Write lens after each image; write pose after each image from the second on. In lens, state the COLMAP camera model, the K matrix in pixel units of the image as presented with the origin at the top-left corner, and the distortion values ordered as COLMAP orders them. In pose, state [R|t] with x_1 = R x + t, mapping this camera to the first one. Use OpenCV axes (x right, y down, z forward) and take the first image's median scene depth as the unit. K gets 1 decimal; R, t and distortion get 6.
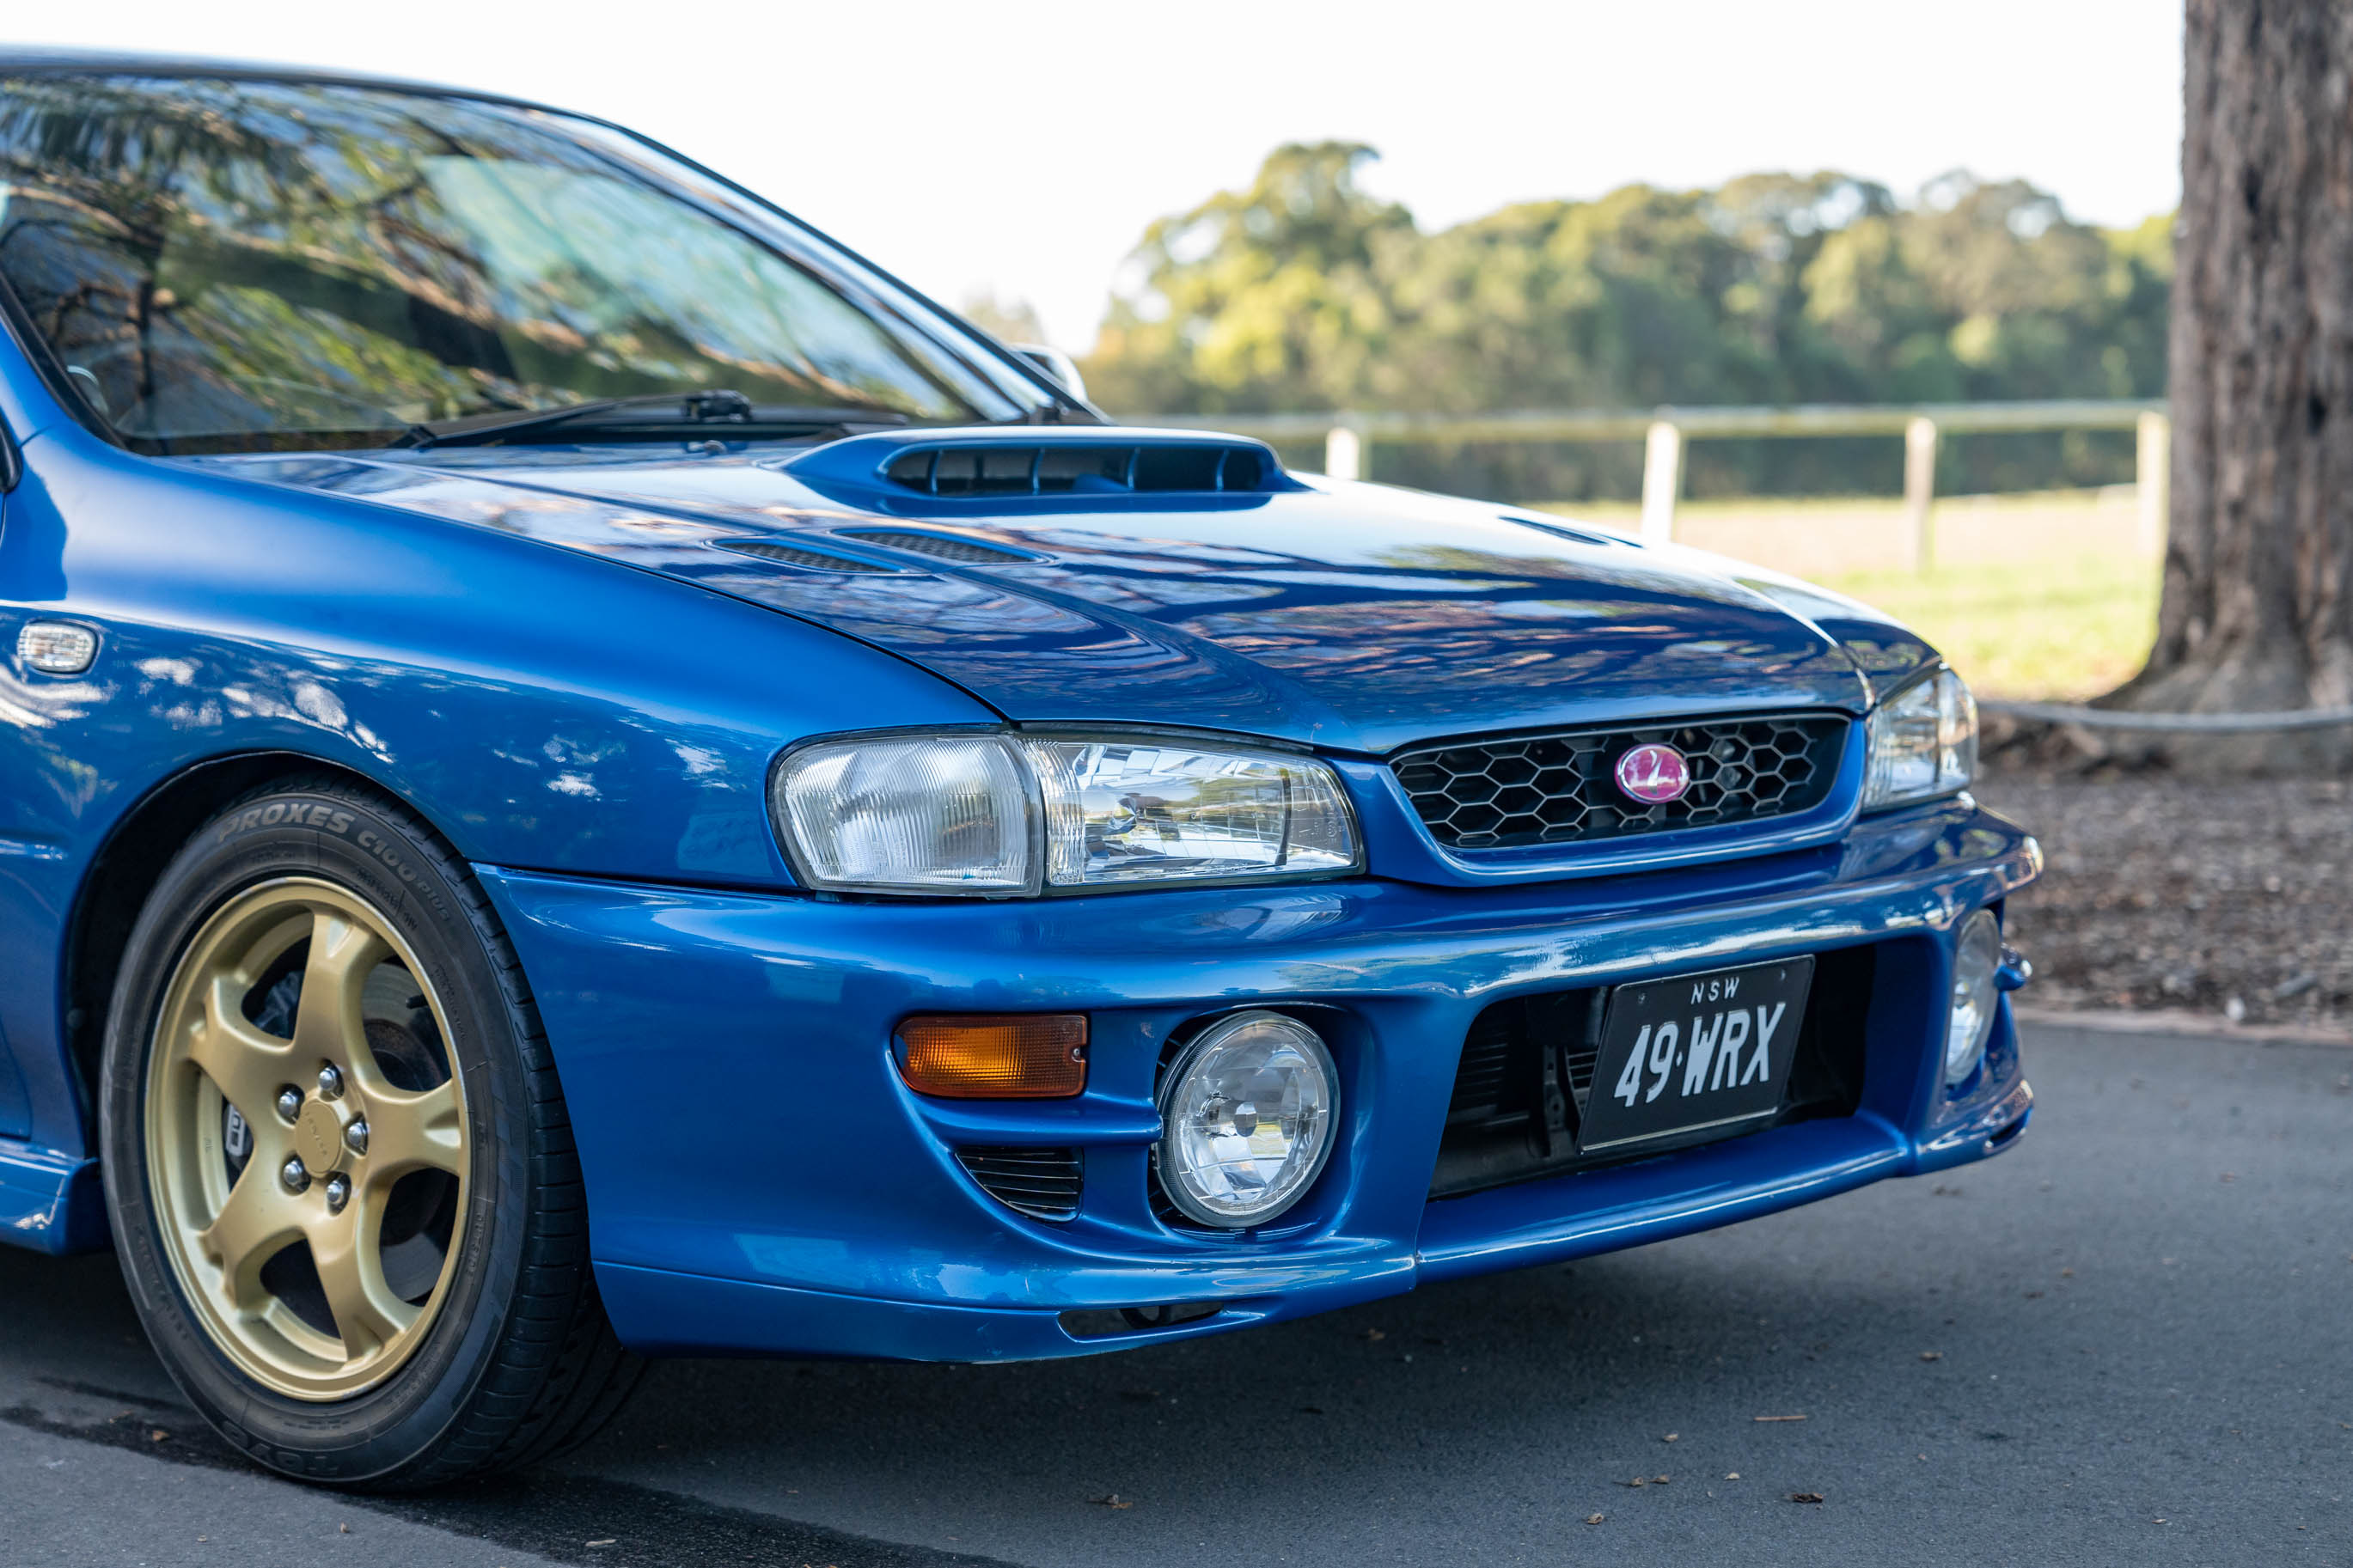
lens RADIAL K [[4561.9, 0, 1176.5], [0, 4561.9, 784.0], [0, 0, 1]] dist [0.140111, -1.628581]
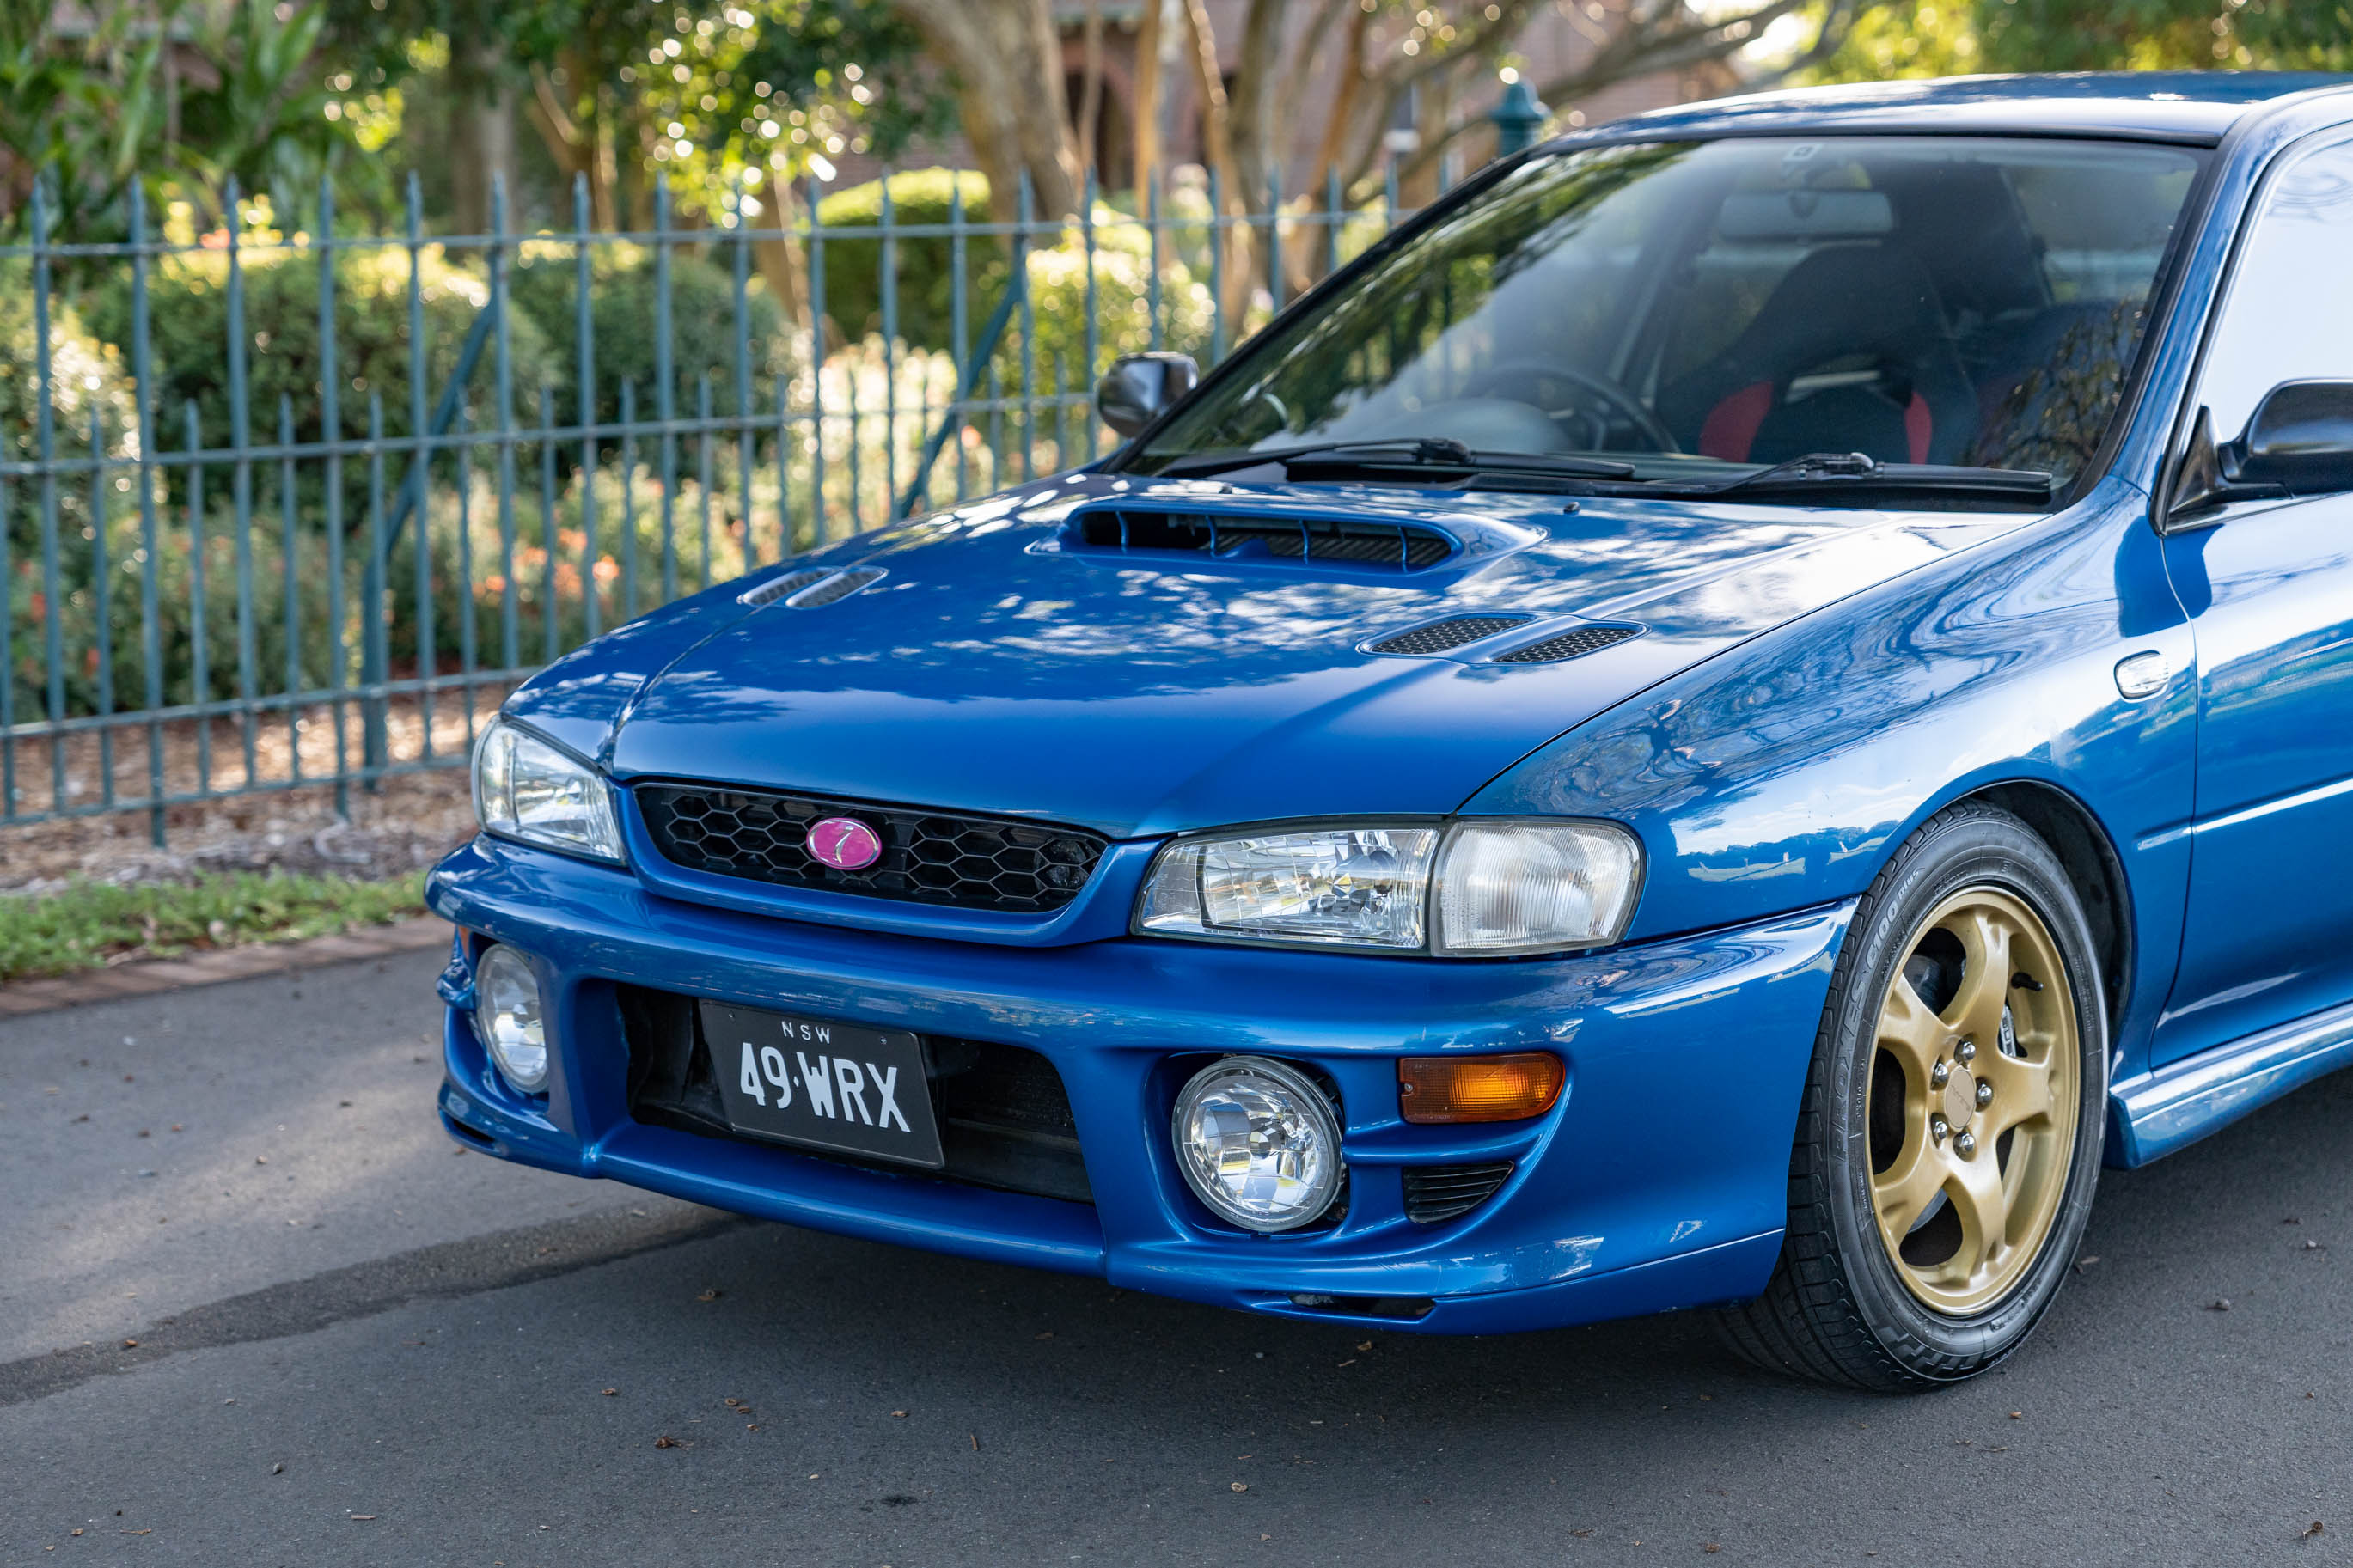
lens RADIAL K [[4295.6, 0, 1176.5], [0, 4295.6, 784.0], [0, 0, 1]] dist [0.028497, 0.147306]
pose [[0.019401, 0.147626, -0.988853, 1.226069], [-0.057651, 0.987559, 0.146302, -0.188537], [0.998148, 0.054170, 0.027671, 1.081774]]
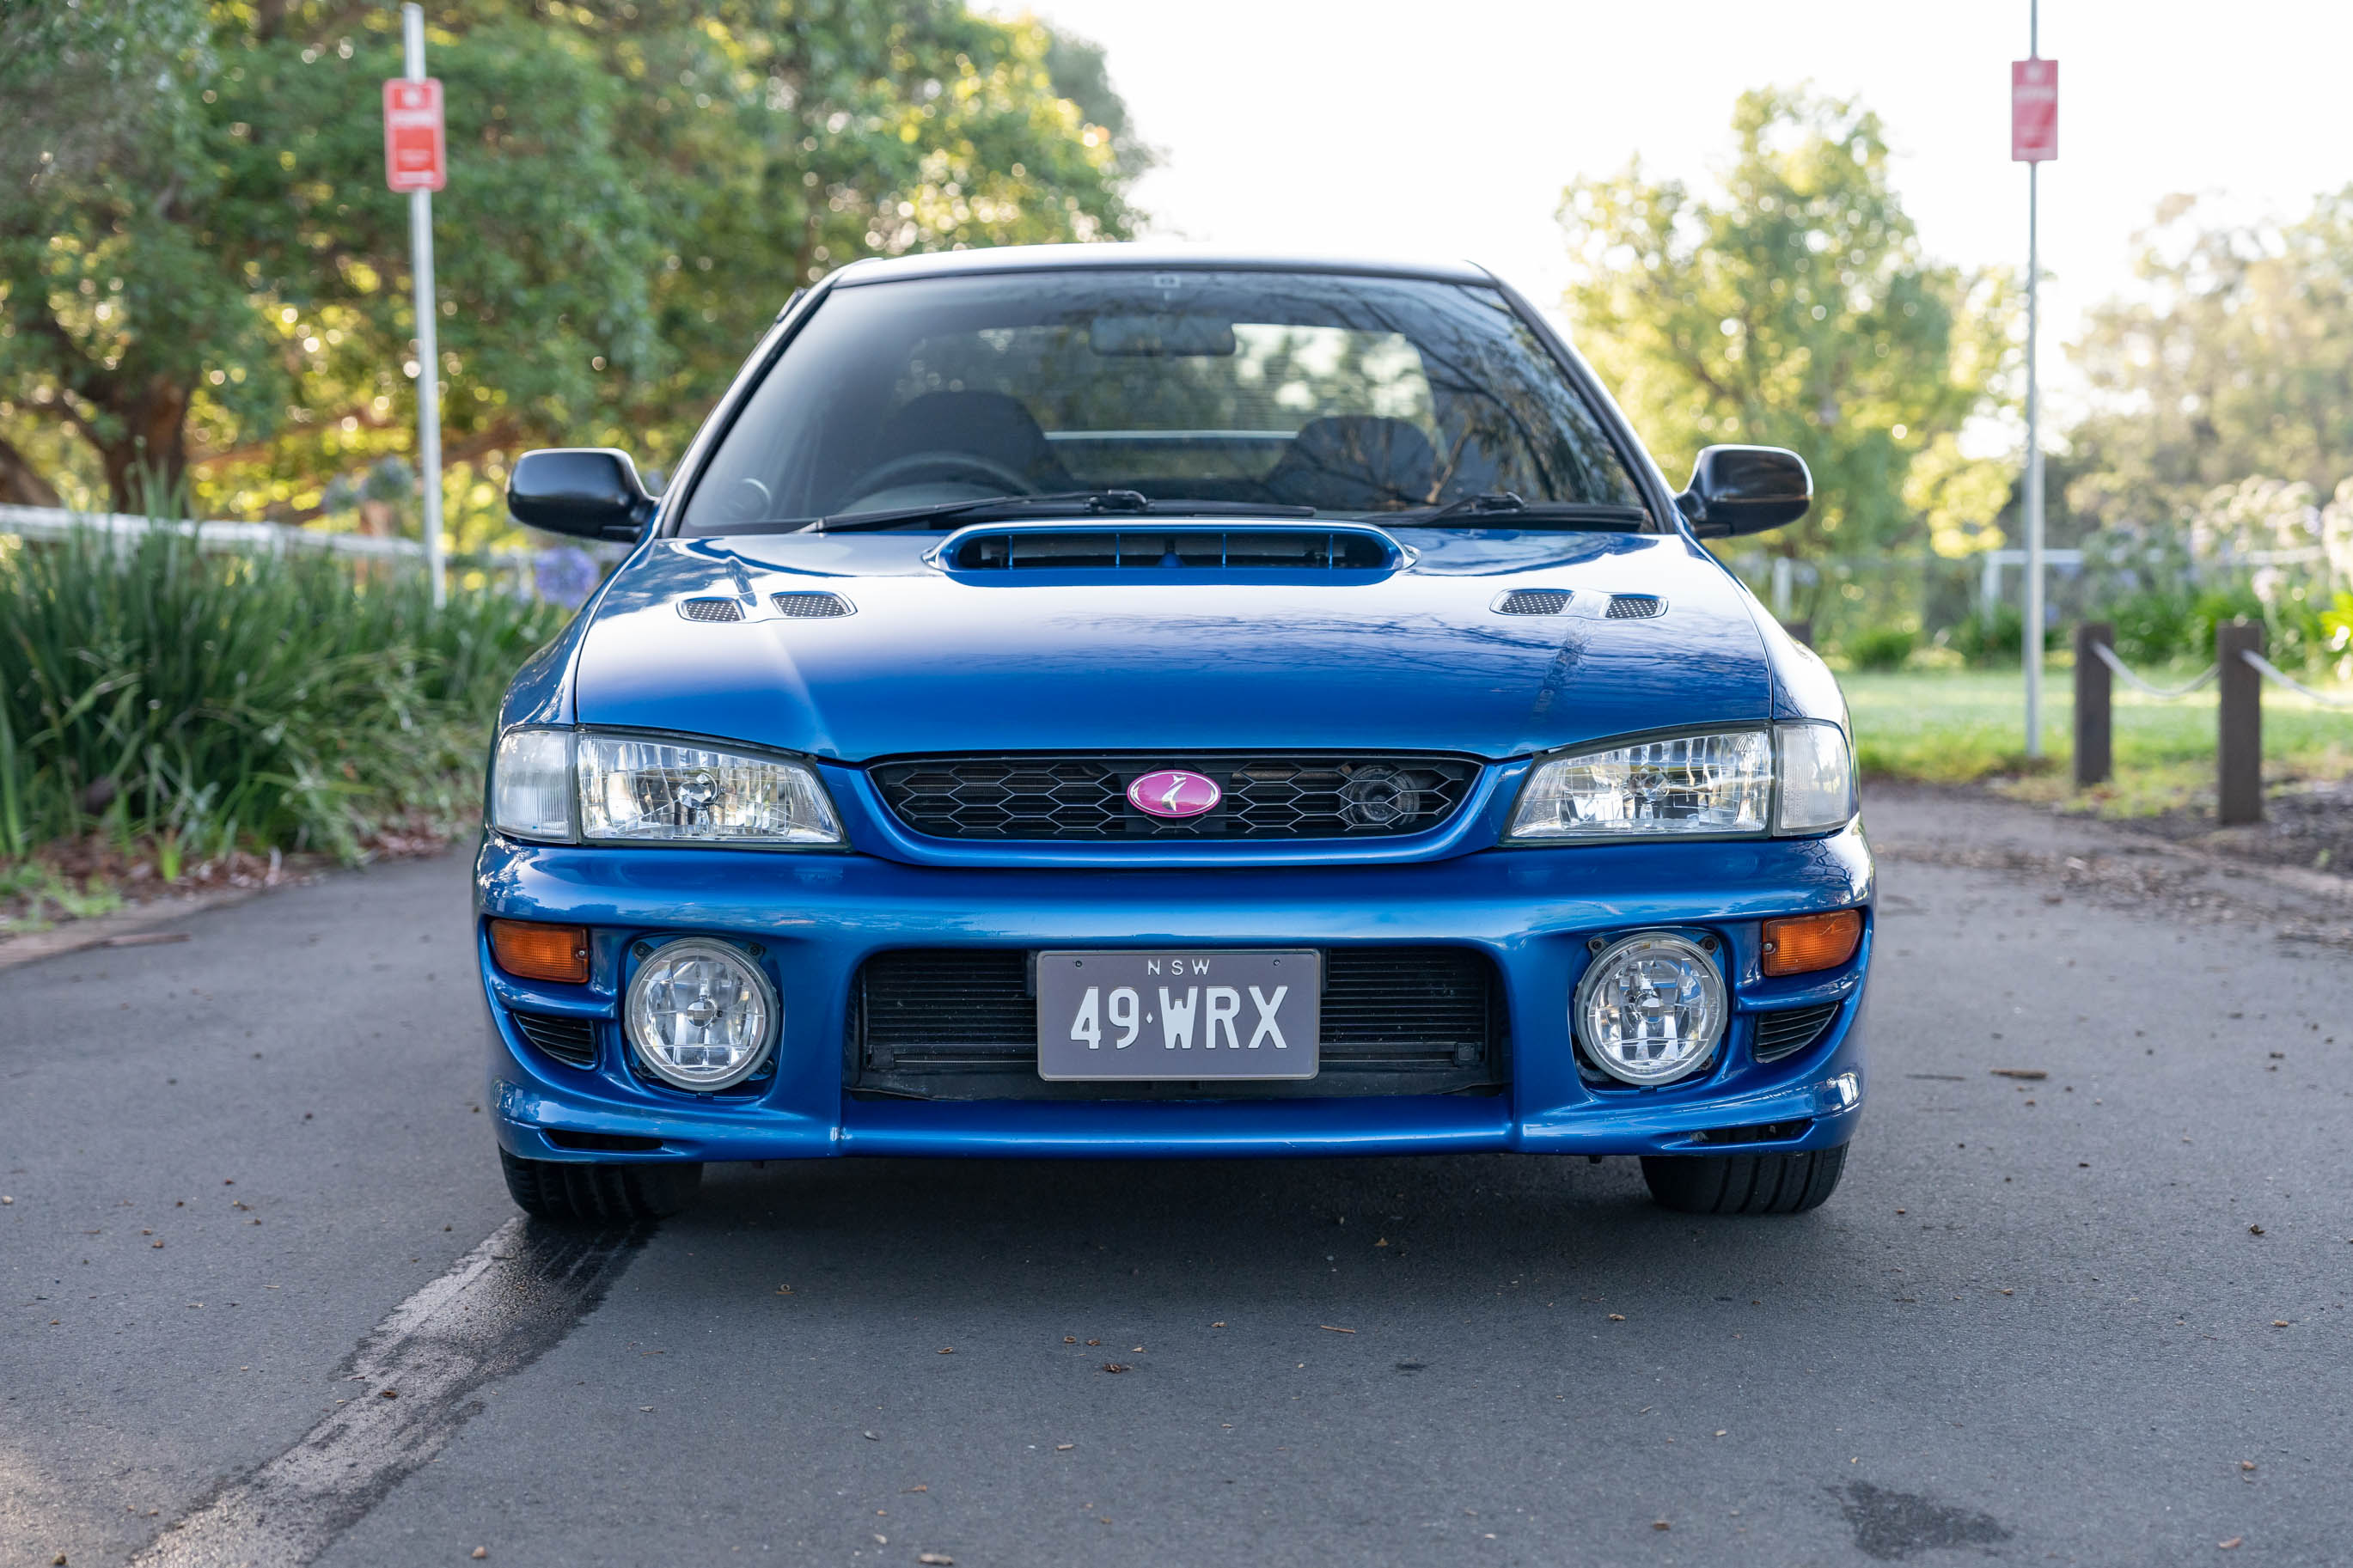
lens RADIAL K [[3751.7, 0, 1136.8], [0, 3751.7, 788.7], [0, 0, 1]] dist [0.020984, -0.007013]
pose [[0.661211, 0.052221, -0.748380, 0.899060], [-0.053420, 0.998319, 0.022463, -0.027082], [0.748295, 0.025126, 0.662890, 0.310492]]
